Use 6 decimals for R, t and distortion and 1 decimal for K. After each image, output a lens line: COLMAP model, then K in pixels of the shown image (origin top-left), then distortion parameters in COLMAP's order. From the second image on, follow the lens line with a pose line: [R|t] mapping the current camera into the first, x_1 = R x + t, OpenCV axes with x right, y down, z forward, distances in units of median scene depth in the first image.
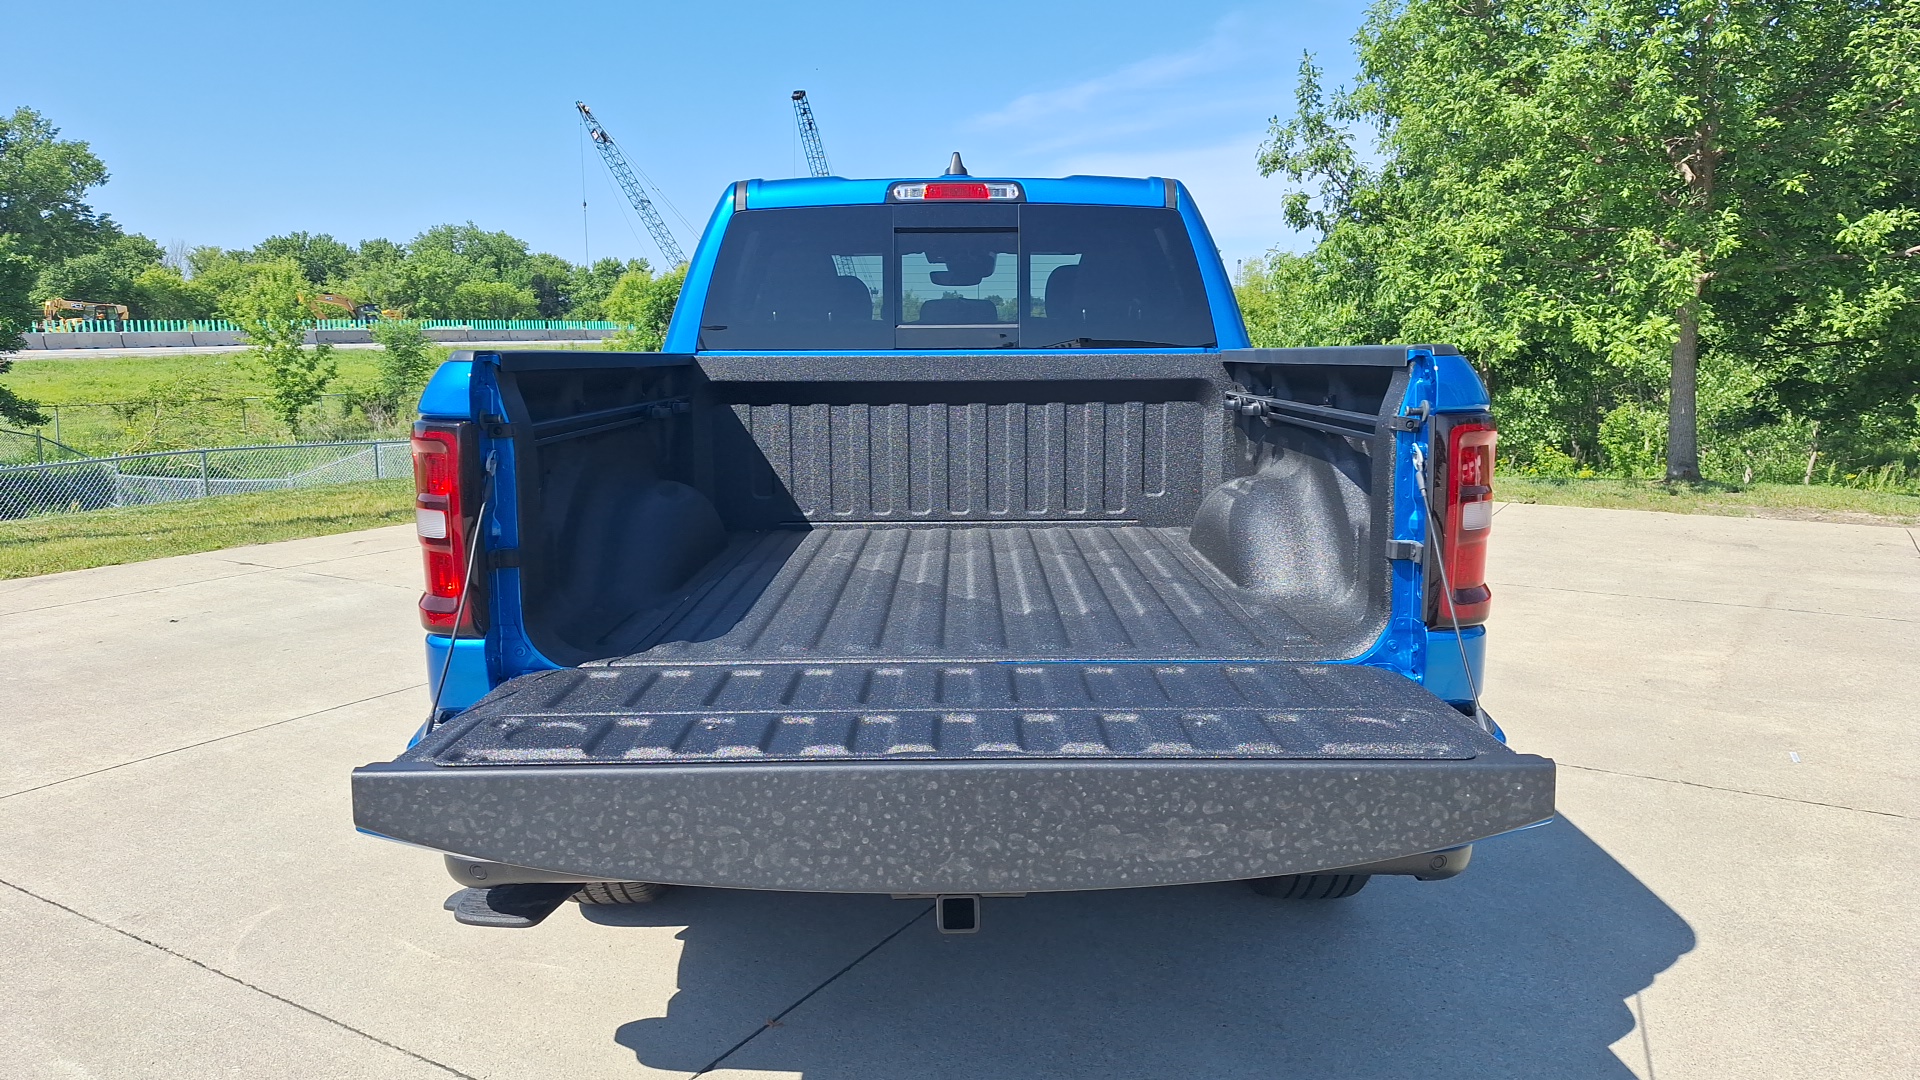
lens RADIAL K [[1350.6, 0, 964.0], [0, 1350.6, 534.7], [0, 0, 1]] dist [0.044989, -0.057211]
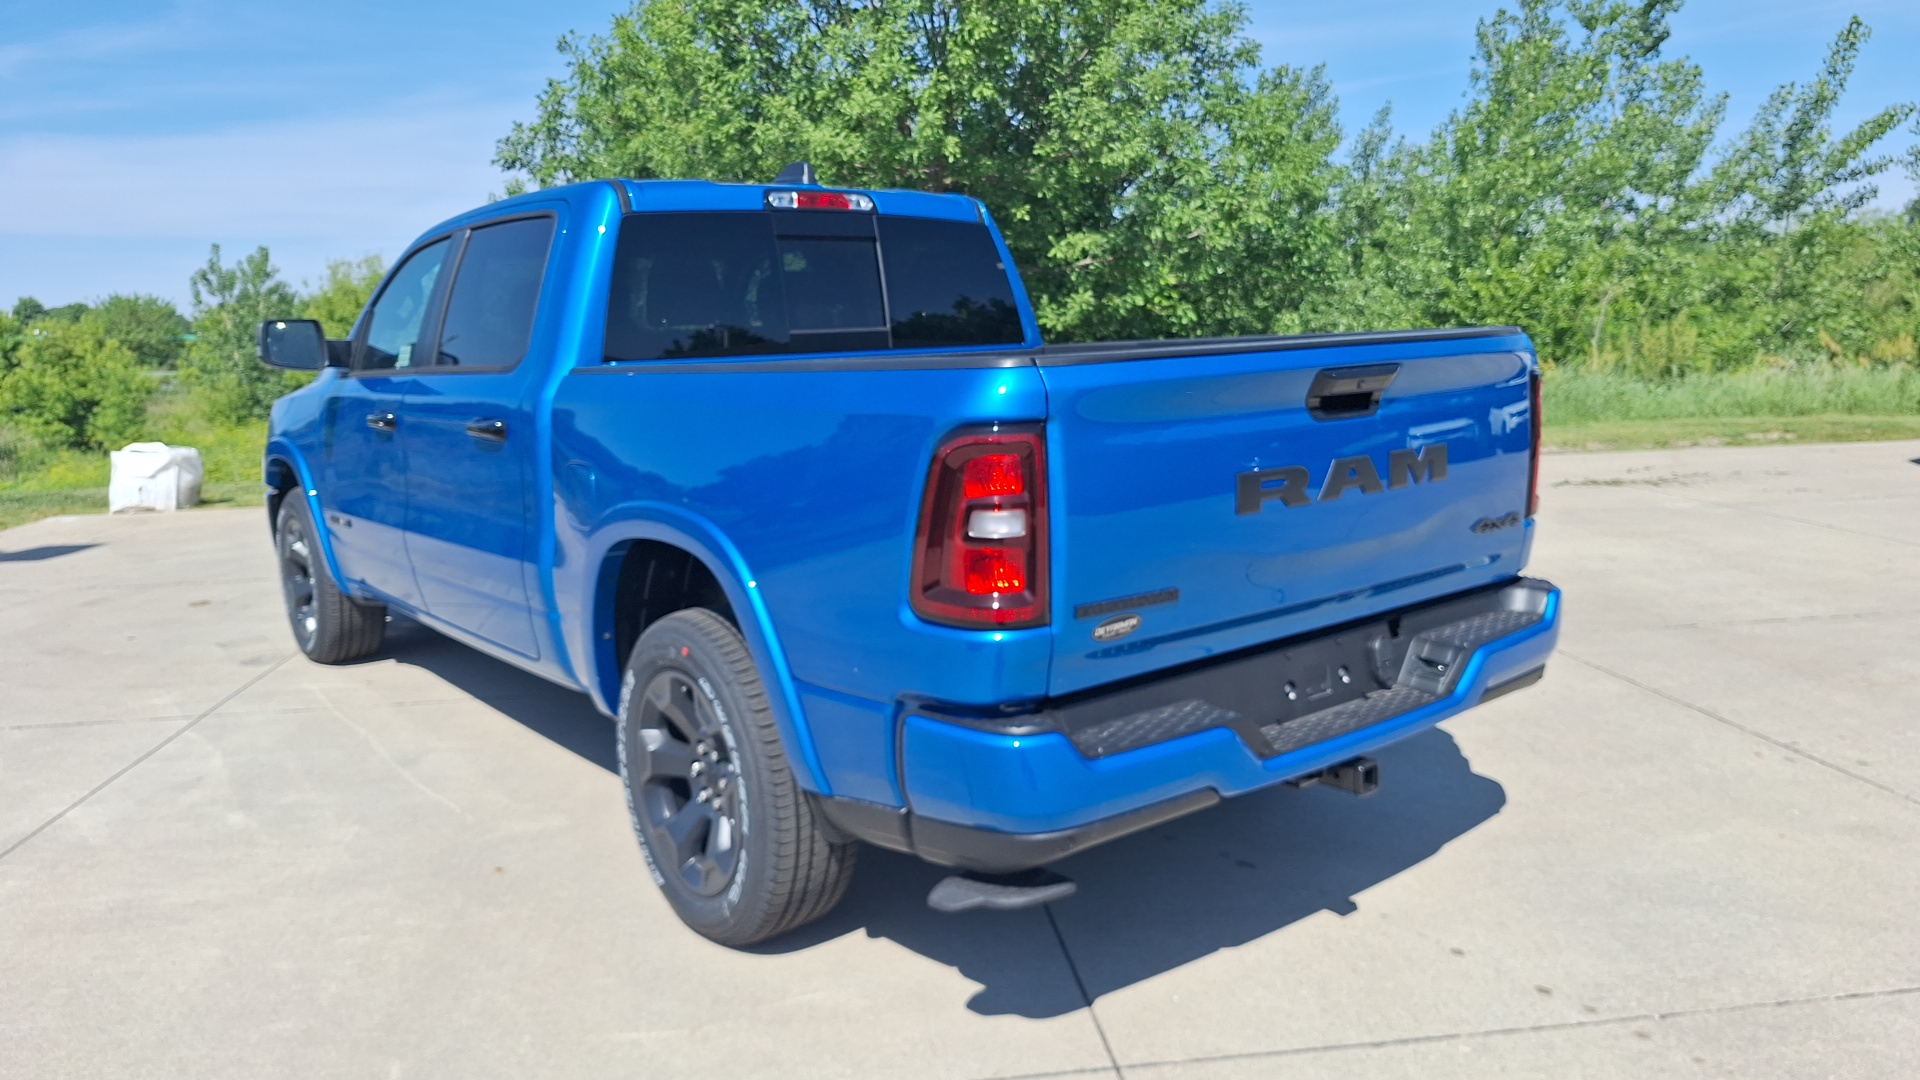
lens RADIAL K [[1350.6, 0, 986.1], [0, 1350.6, 545.7], [0, 0, 1]] dist [0.044989, -0.057211]
pose [[0.769813, -0.121847, 0.626531, -0.256286], [0.120571, 0.991697, 0.044719, -0.009194], [-0.626778, 0.041116, 0.778112, 0.051847]]
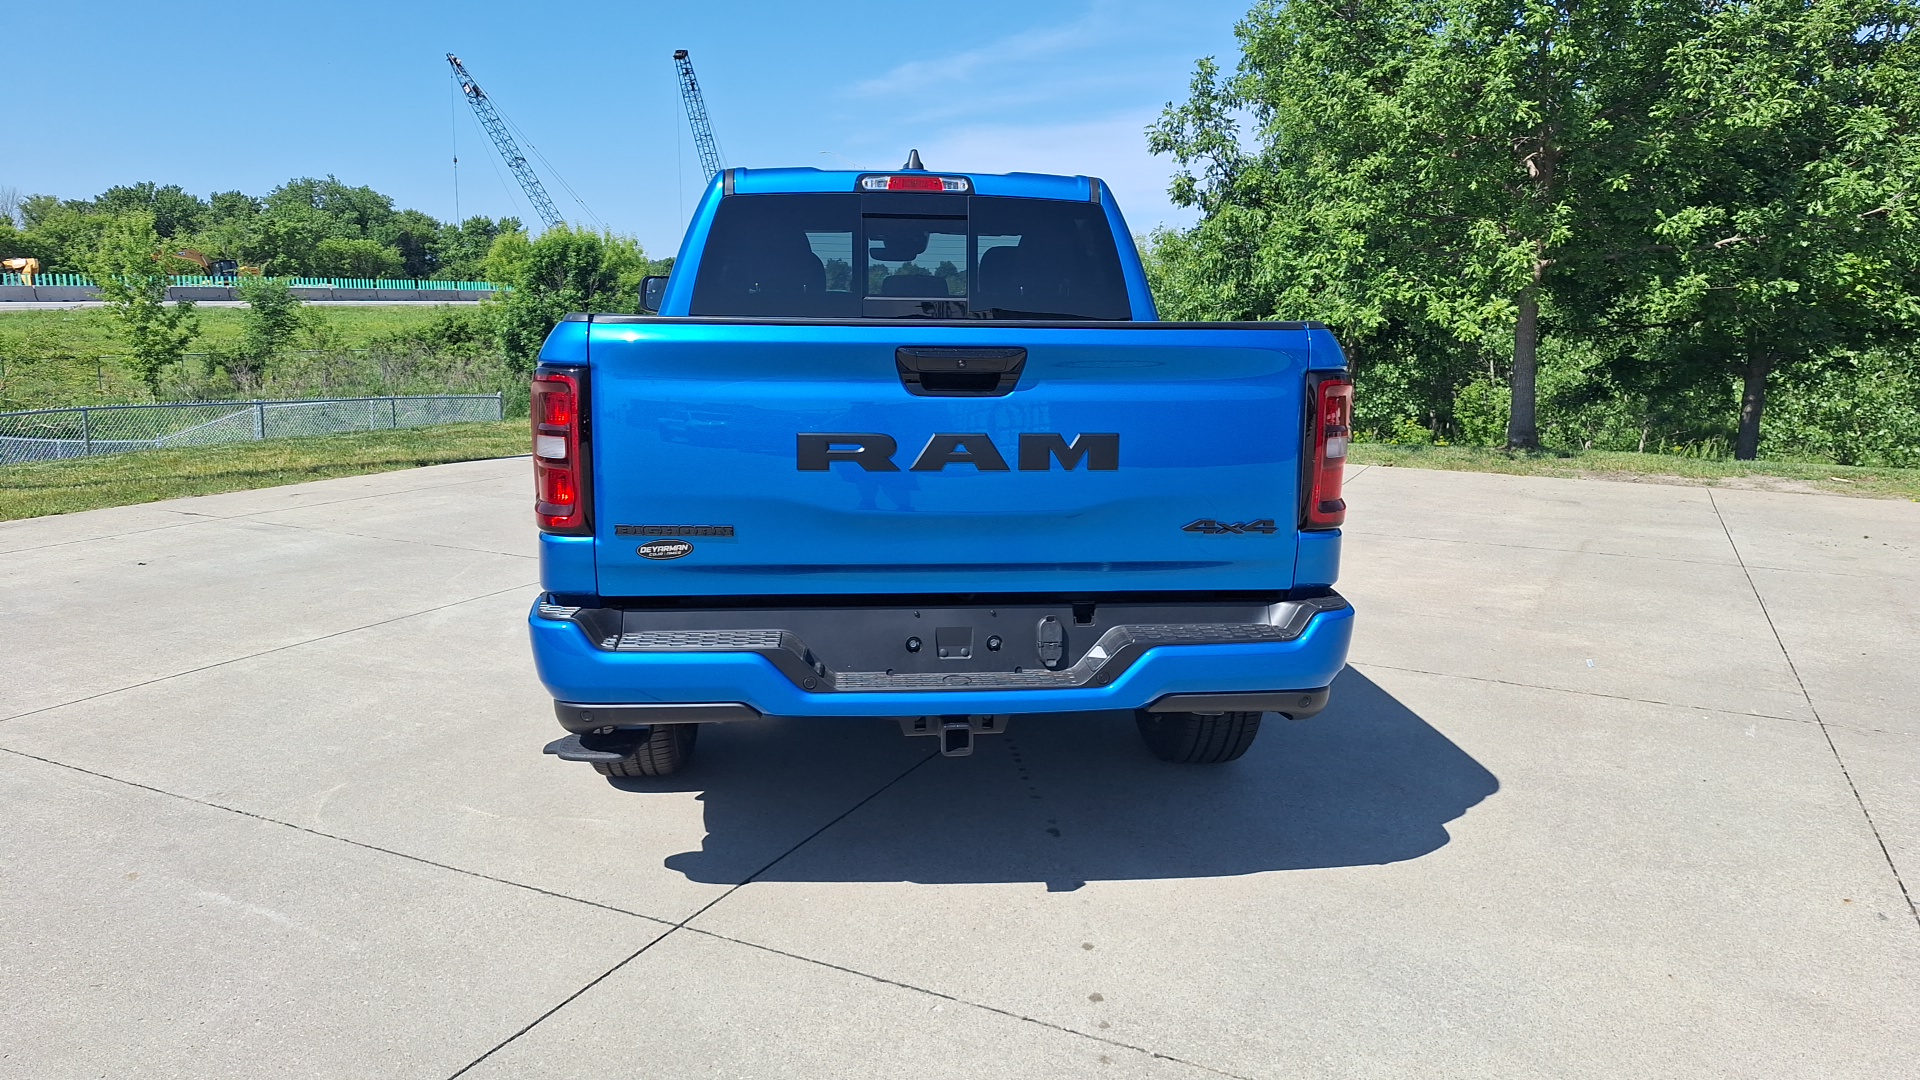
lens RADIAL K [[1350.6, 0, 974.5], [0, 1350.6, 538.9], [0, 0, 1]] dist [0.044989, -0.057211]
pose [[0.995583, 0.001011, 0.093884, -0.027478], [-0.003362, 0.999685, 0.024889, 0.011437], [-0.093829, -0.025095, 0.995272, -0.079778]]
